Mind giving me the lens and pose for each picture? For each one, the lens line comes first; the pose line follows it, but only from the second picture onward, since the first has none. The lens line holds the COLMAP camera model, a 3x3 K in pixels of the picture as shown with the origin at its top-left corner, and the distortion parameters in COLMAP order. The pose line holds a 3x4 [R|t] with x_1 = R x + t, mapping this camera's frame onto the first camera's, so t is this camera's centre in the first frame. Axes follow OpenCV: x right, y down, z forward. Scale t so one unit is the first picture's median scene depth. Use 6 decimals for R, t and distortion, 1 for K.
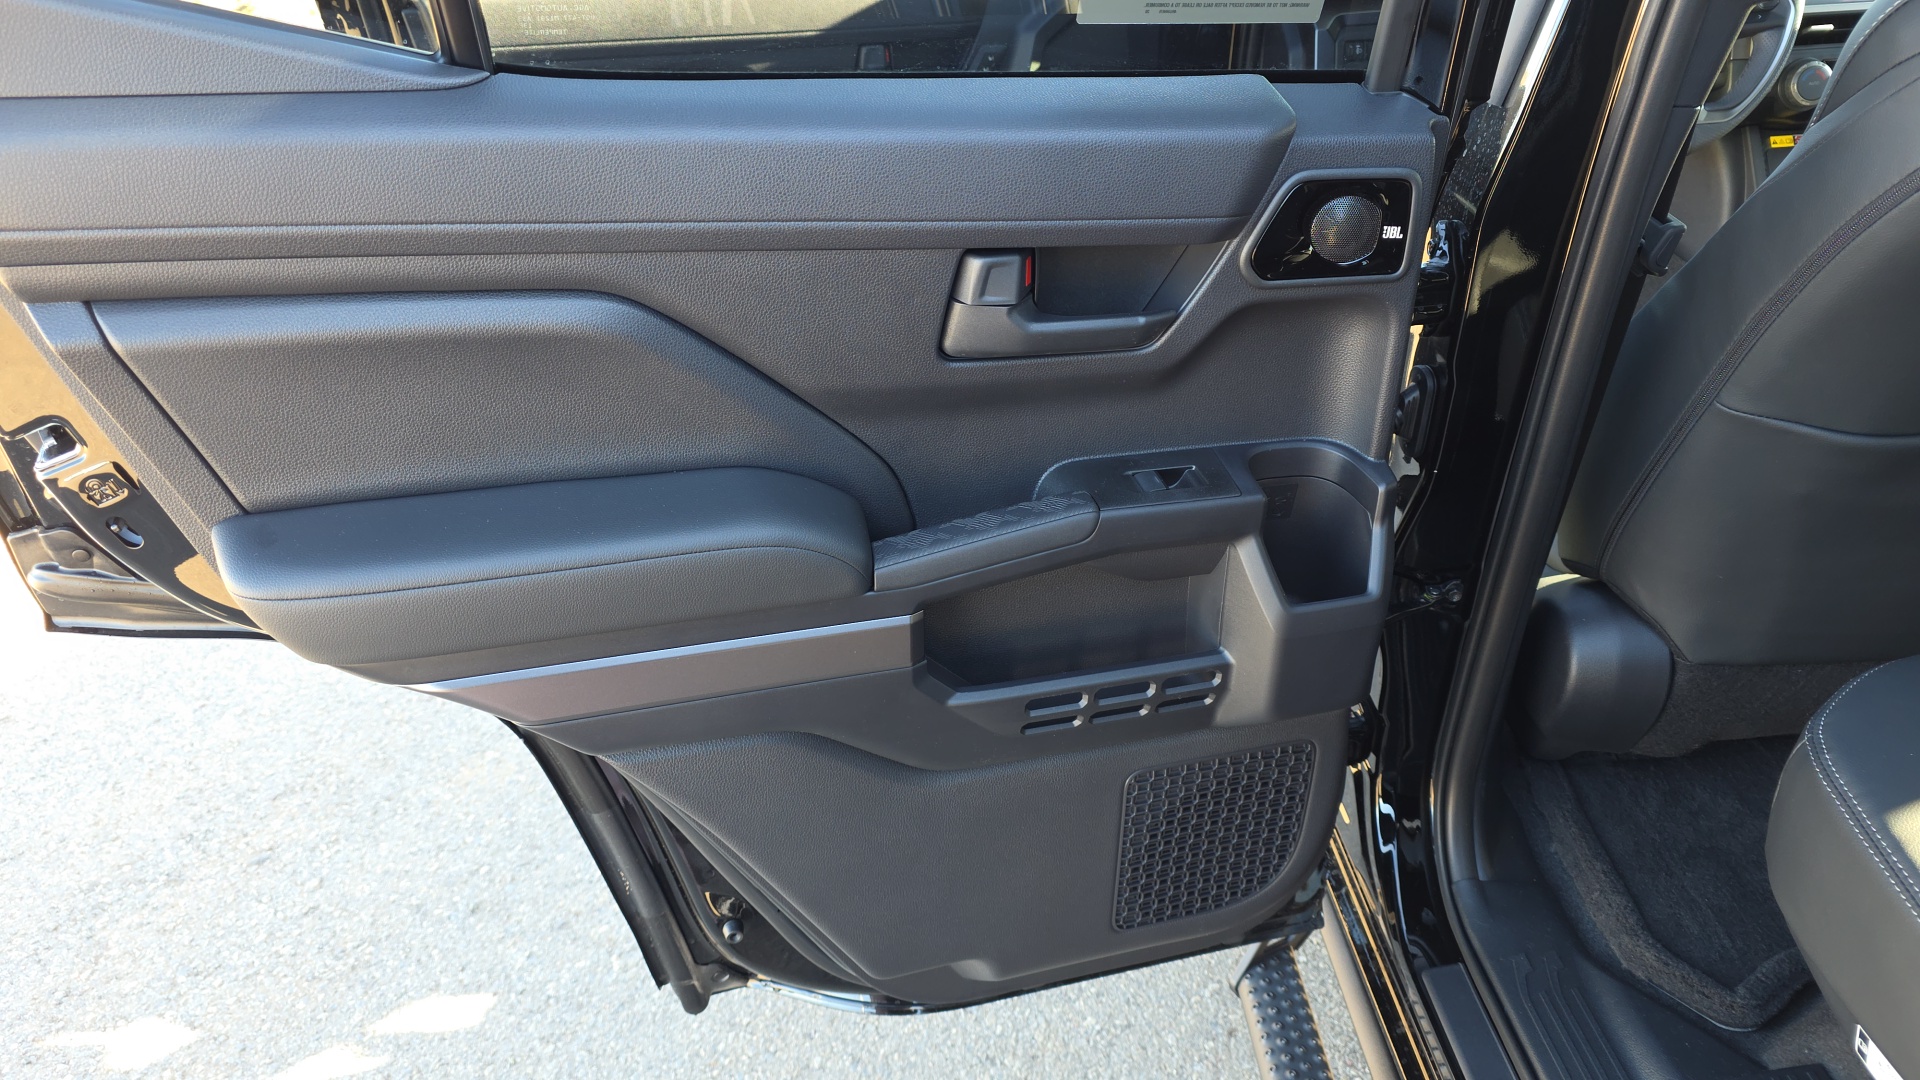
lens RADIAL K [[1281.0, 0, 973.6], [0, 1281.0, 542.7], [0, 0, 1]] dist [0.079168, -0.085884]
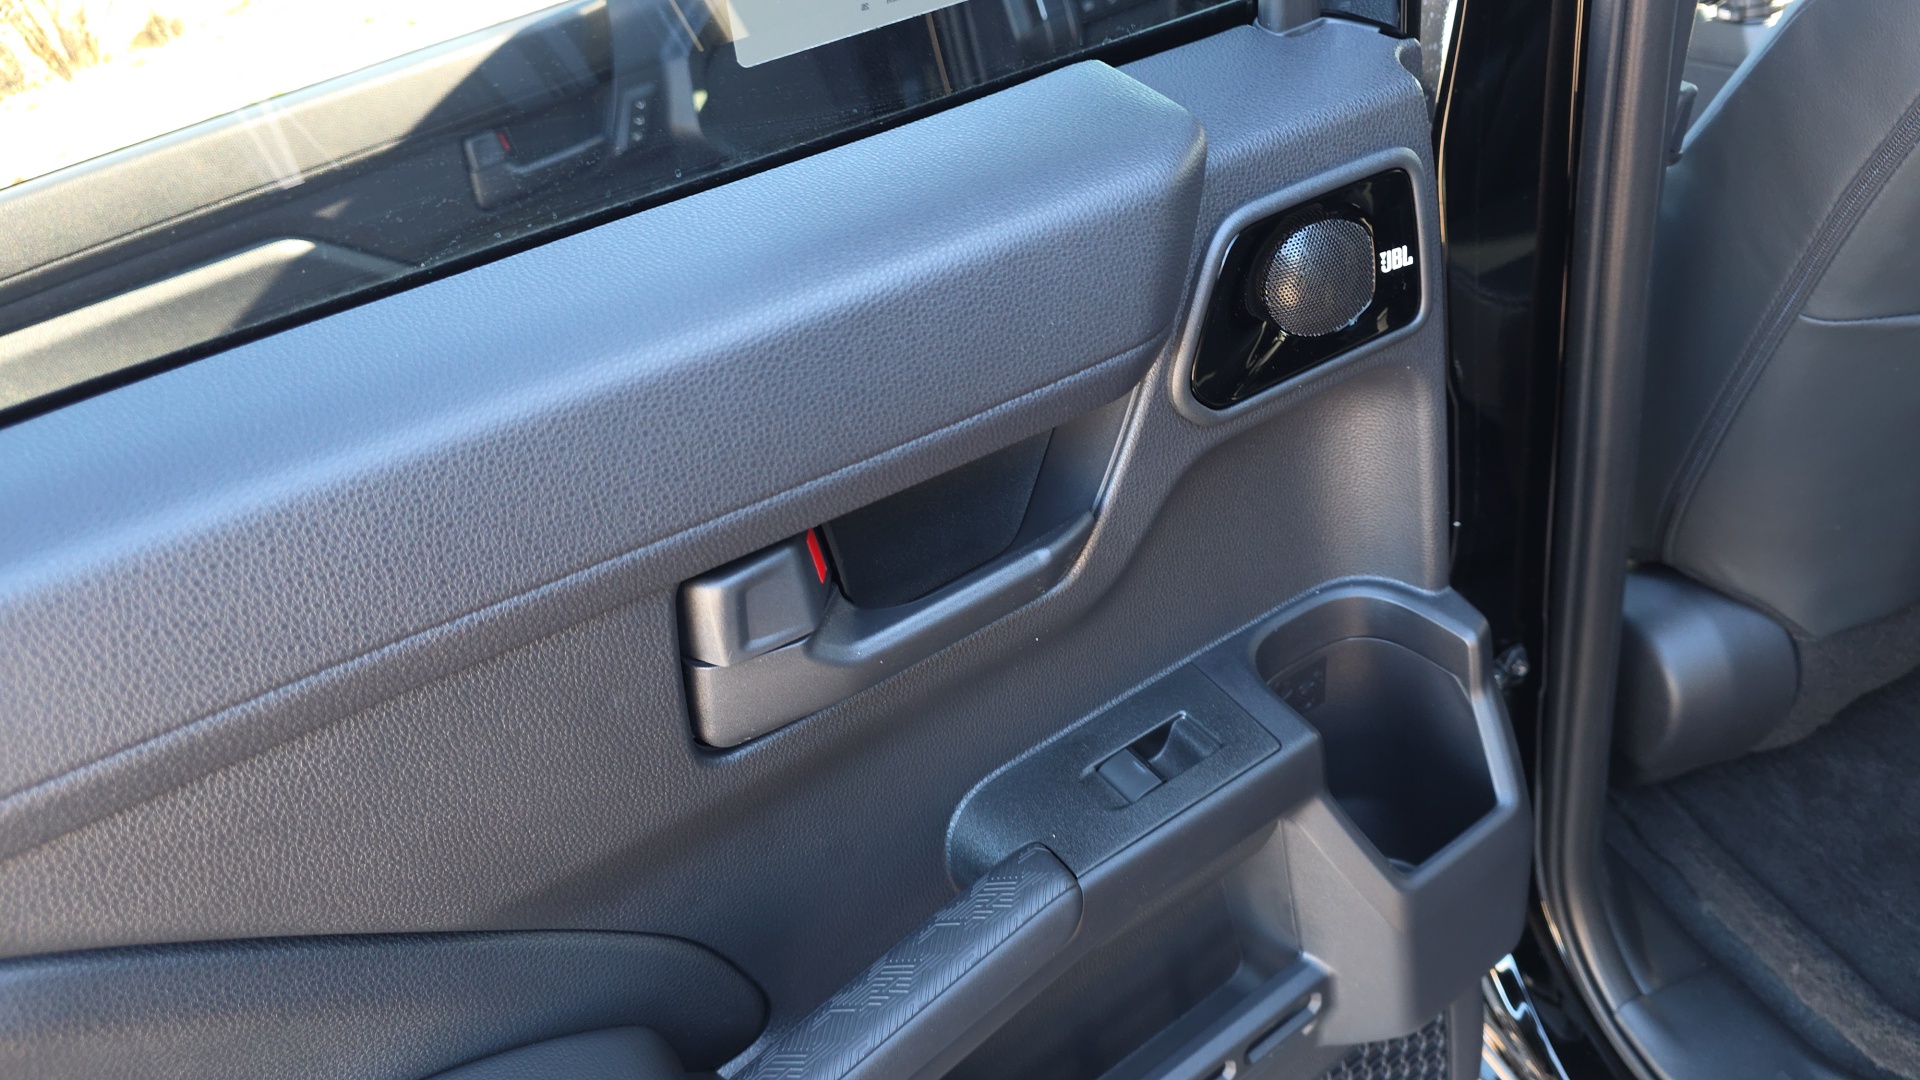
lens RADIAL K [[1278.8, 0, 993.7], [0, 1278.8, 542.9], [0, 0, 1]] dist [0.077045, -0.089173]
pose [[0.933167, -0.332524, 0.136481, 0.038459], [0.329798, 0.943081, 0.042797, -0.202828], [-0.142943, 0.005074, 0.989718, 0.459334]]
